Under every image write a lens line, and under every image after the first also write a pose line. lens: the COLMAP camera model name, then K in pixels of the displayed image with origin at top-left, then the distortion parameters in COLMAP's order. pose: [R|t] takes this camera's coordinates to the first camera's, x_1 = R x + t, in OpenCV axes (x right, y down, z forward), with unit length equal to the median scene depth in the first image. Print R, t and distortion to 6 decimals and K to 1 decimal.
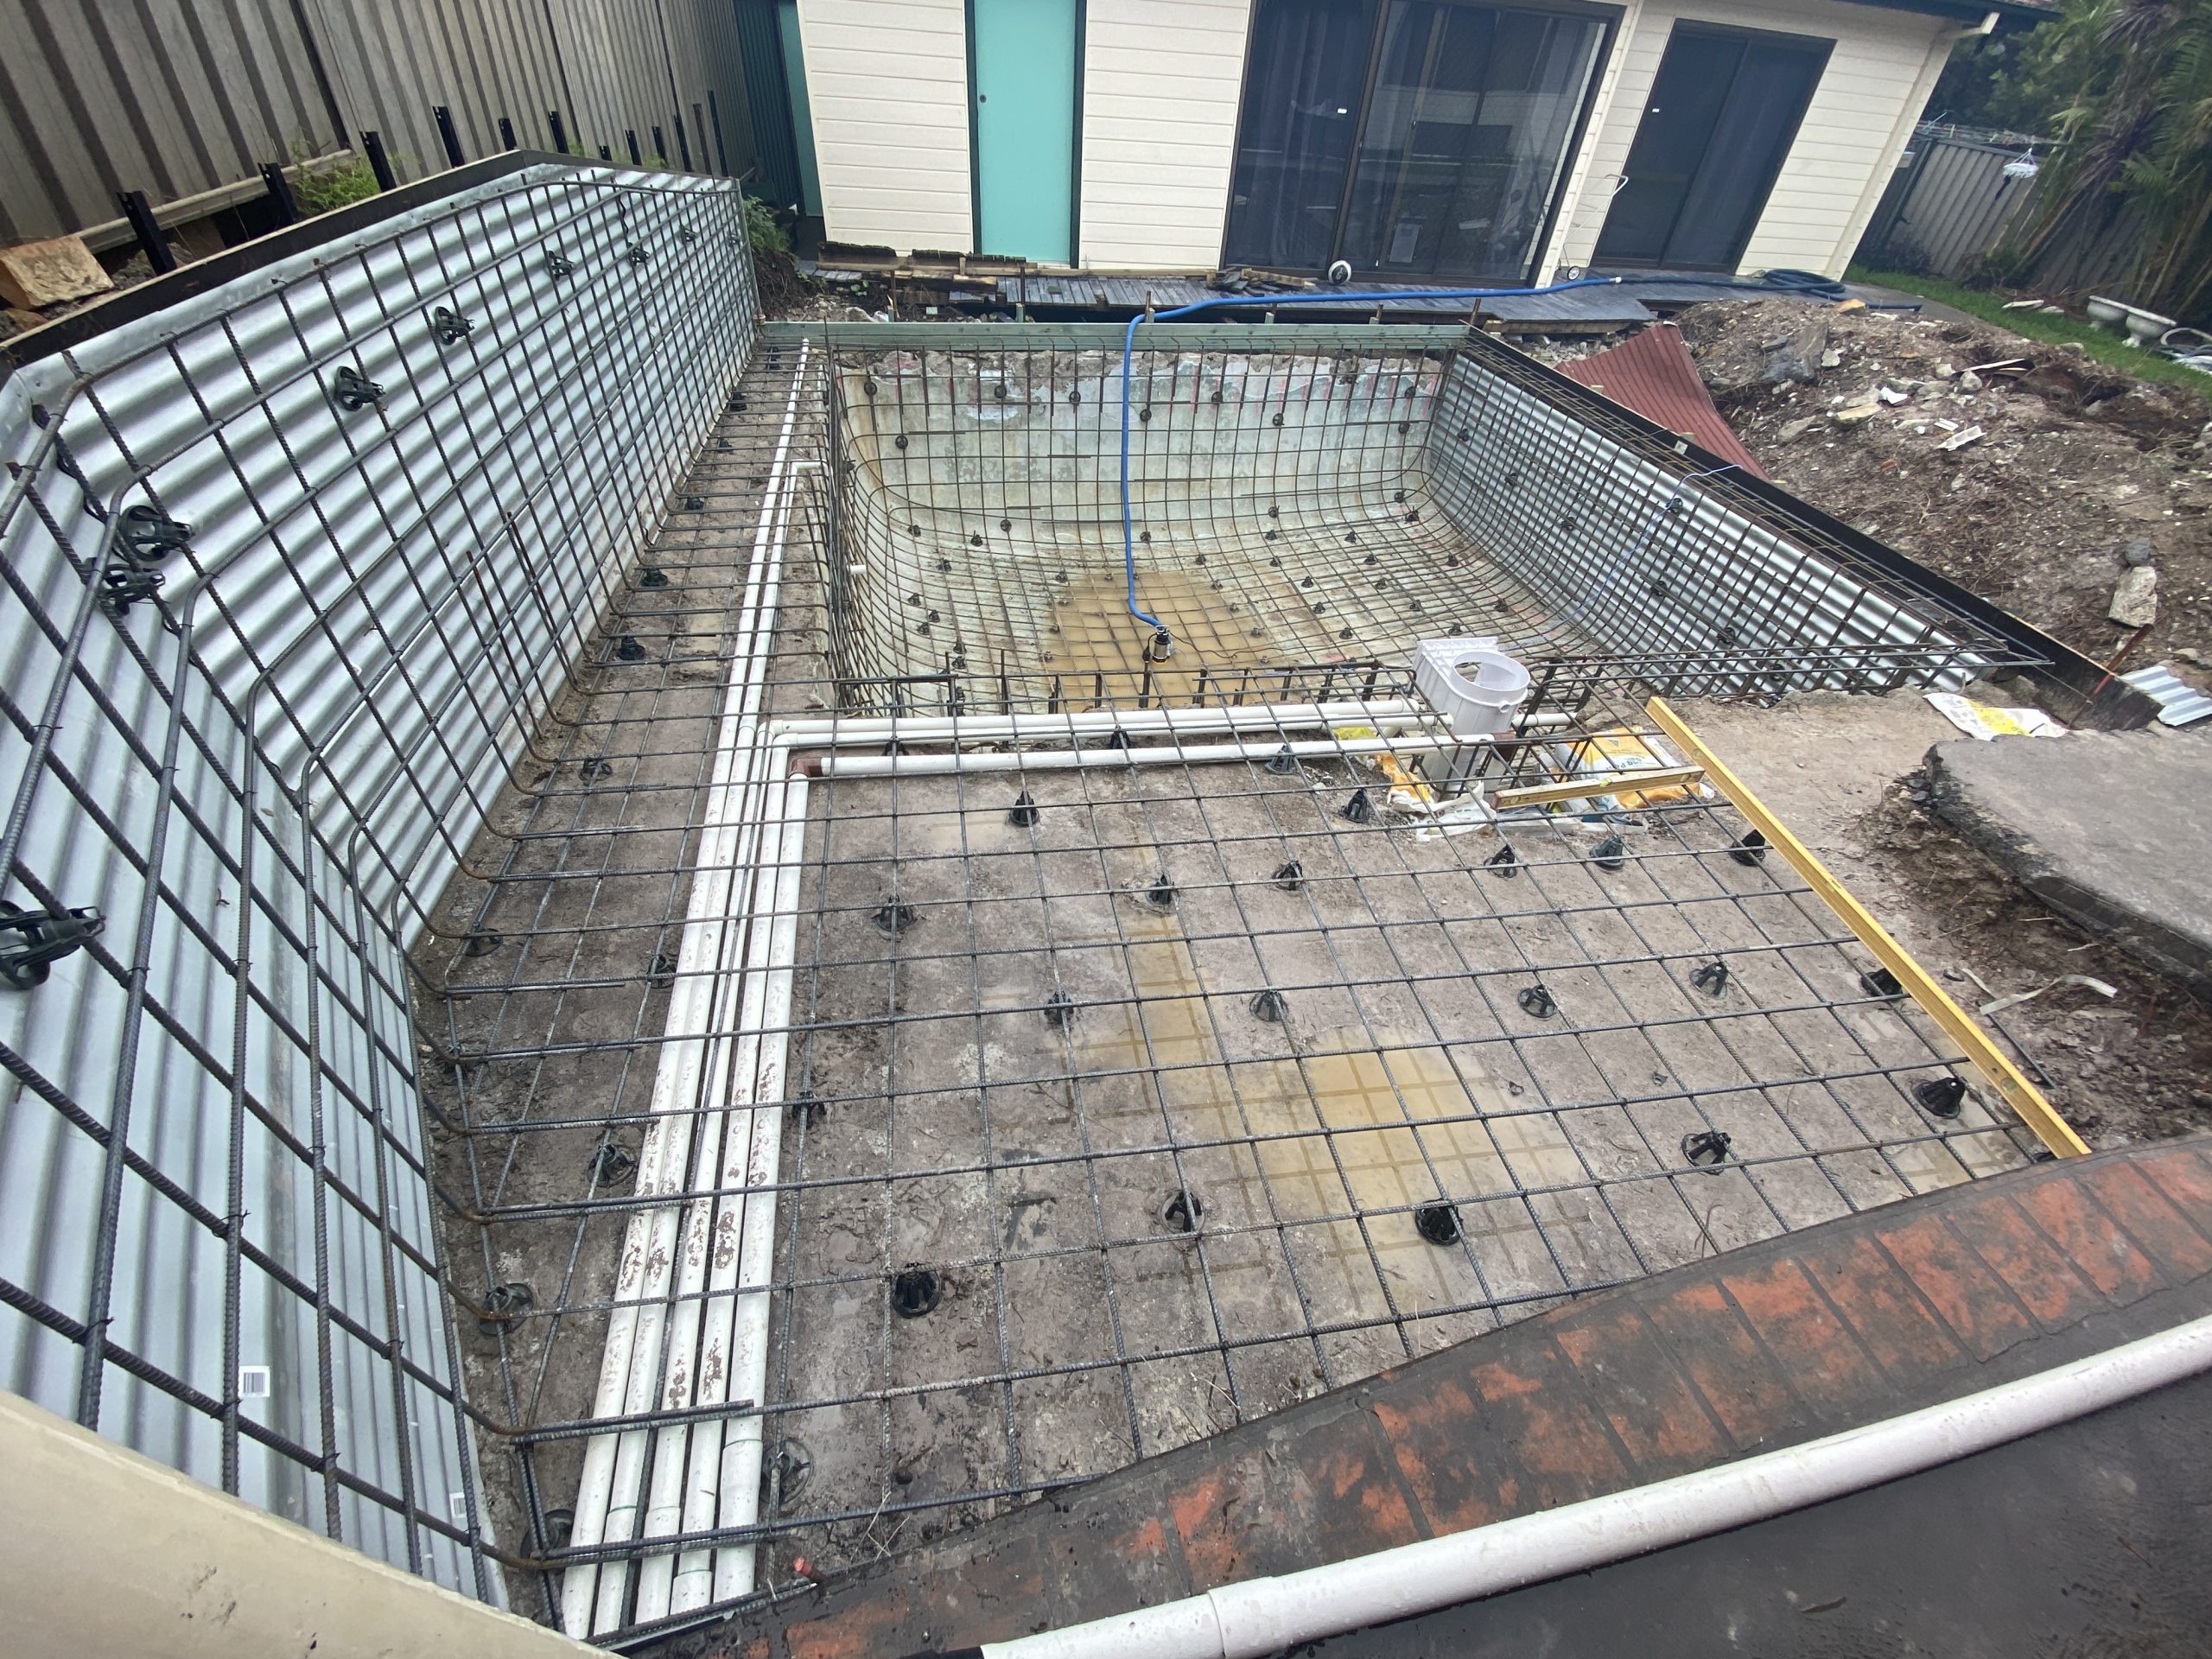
lens RADIAL K [[875.8, 0, 1100.6], [0, 875.8, 823.9], [0, 0, 1]] dist [-0.000497, -0.011983]
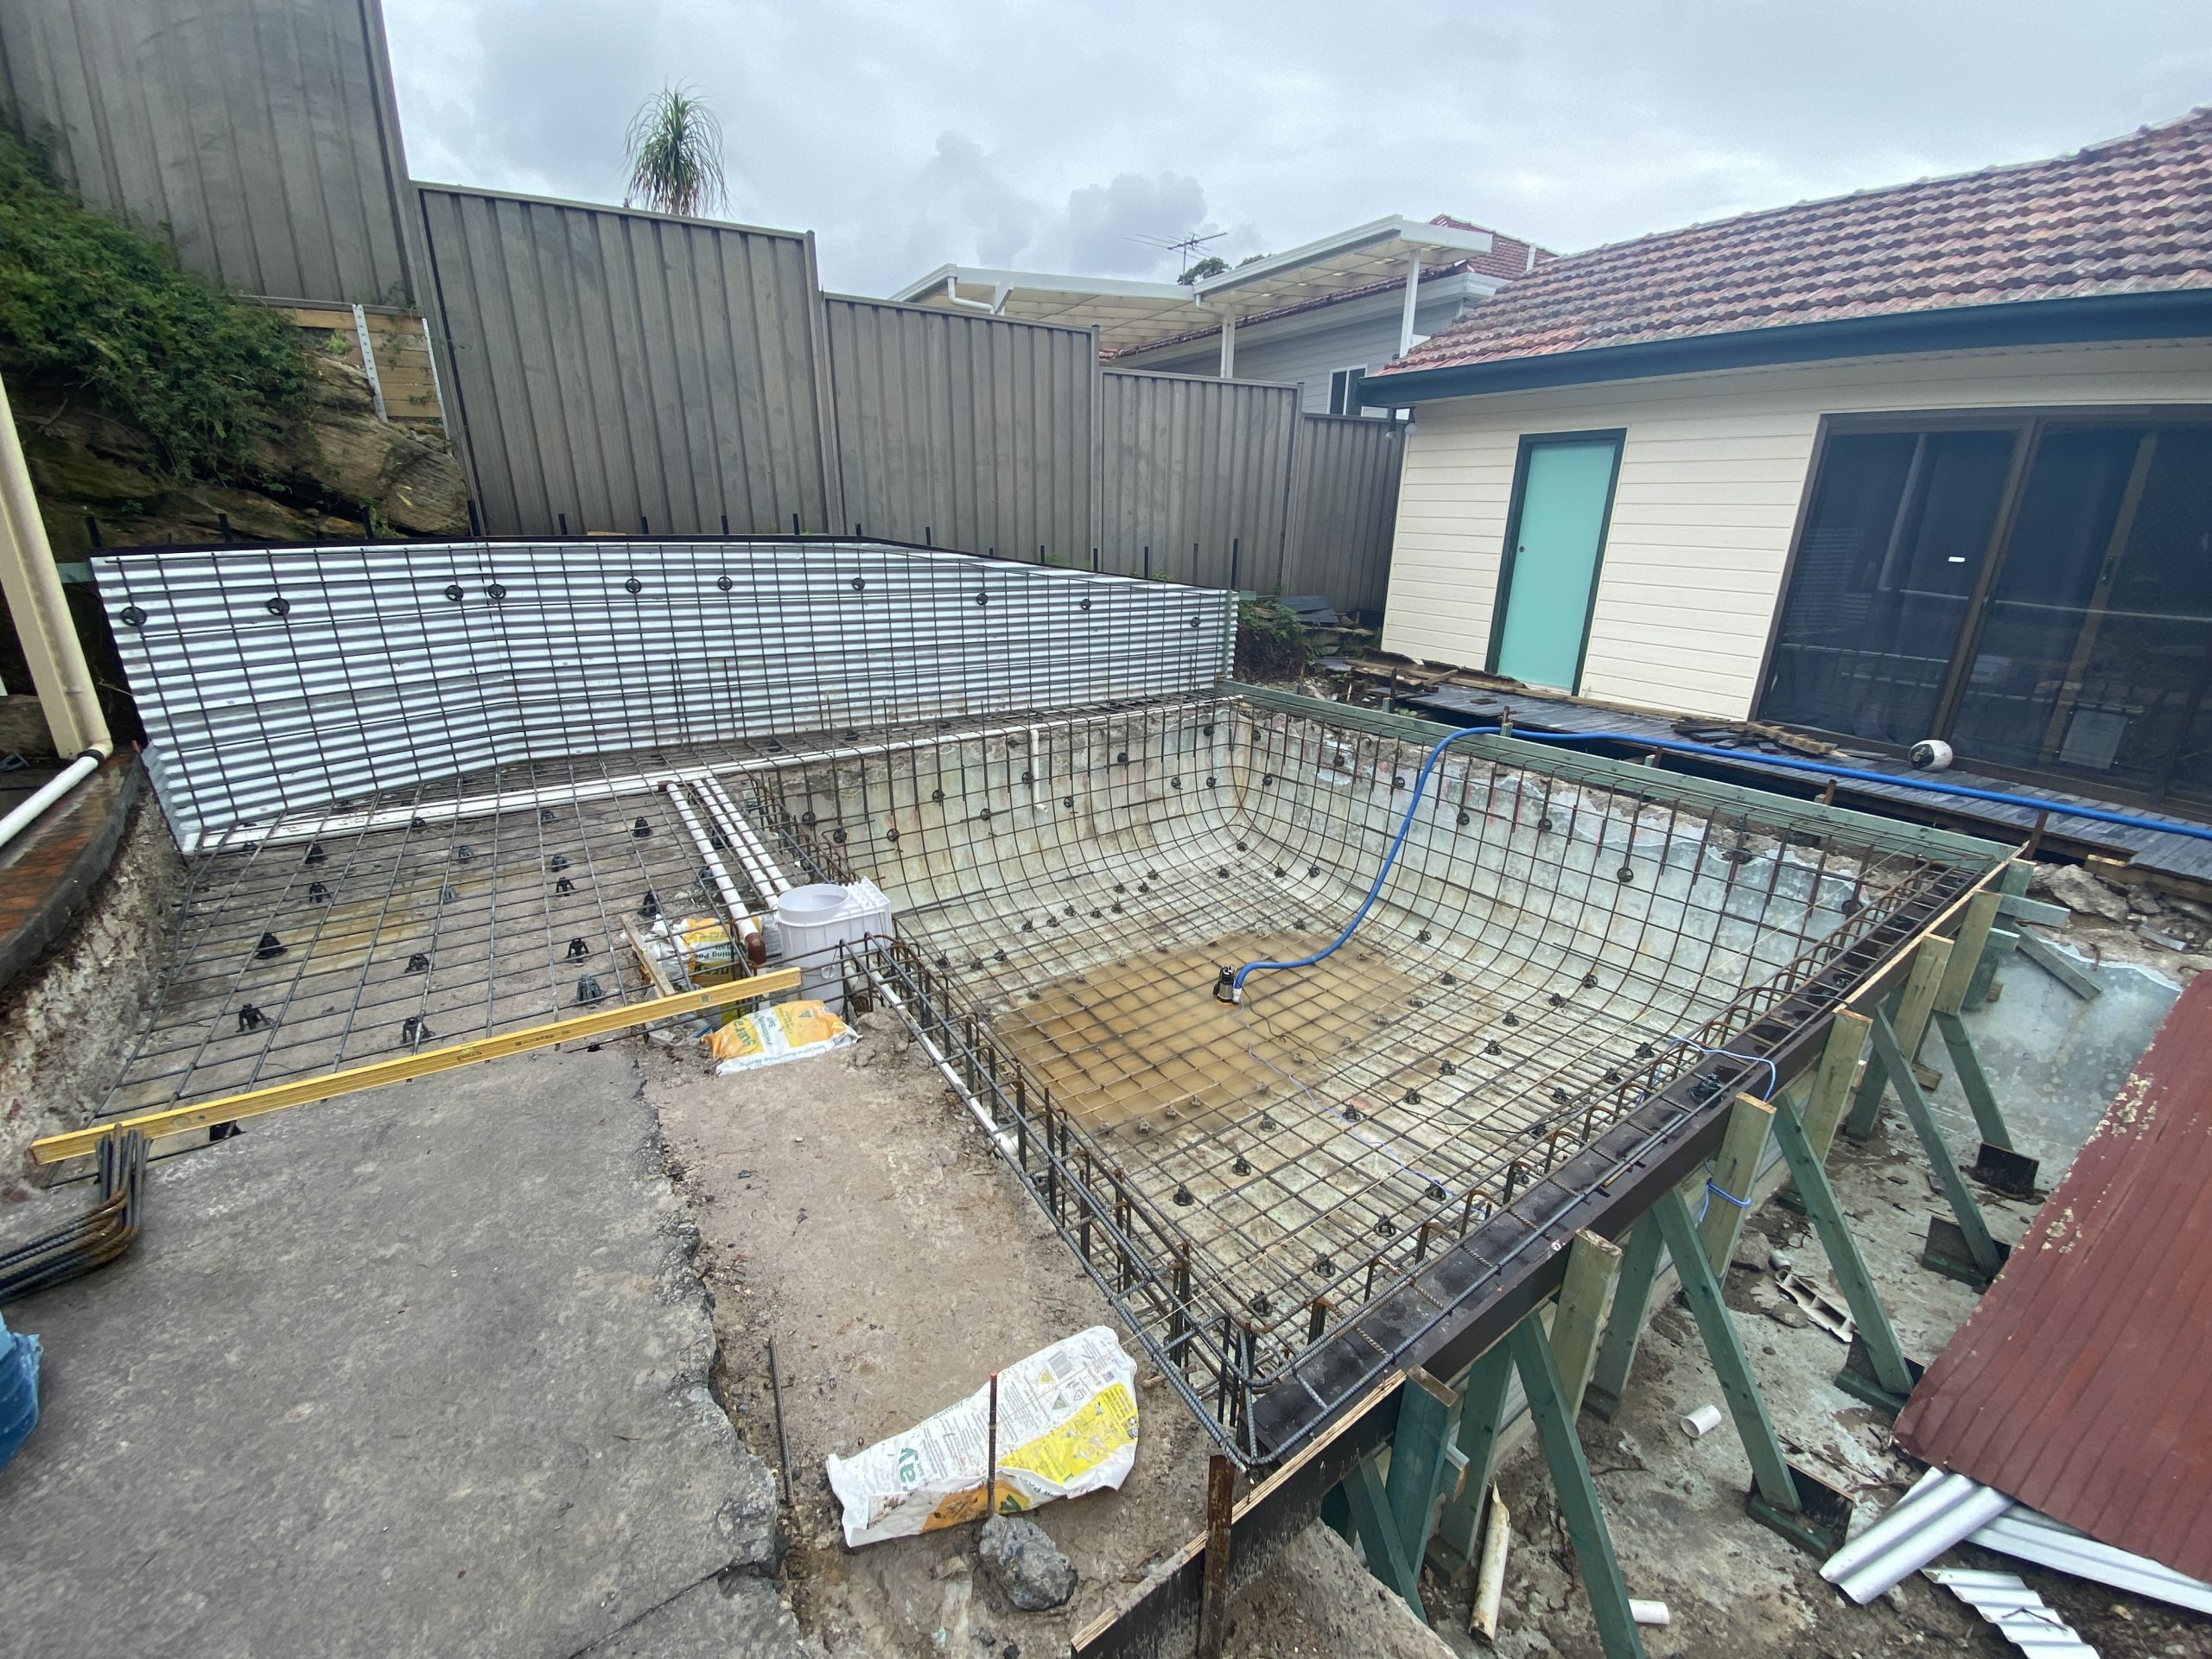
lens RADIAL K [[875.8, 0, 1100.6], [0, 875.8, 823.9], [0, 0, 1]] dist [-0.000497, -0.011983]
pose [[0.423633, 0.259144, -0.867974, 0.675104], [-0.597064, 0.800480, -0.052417, -0.182524], [0.681212, 0.540442, 0.493835, 0.280665]]
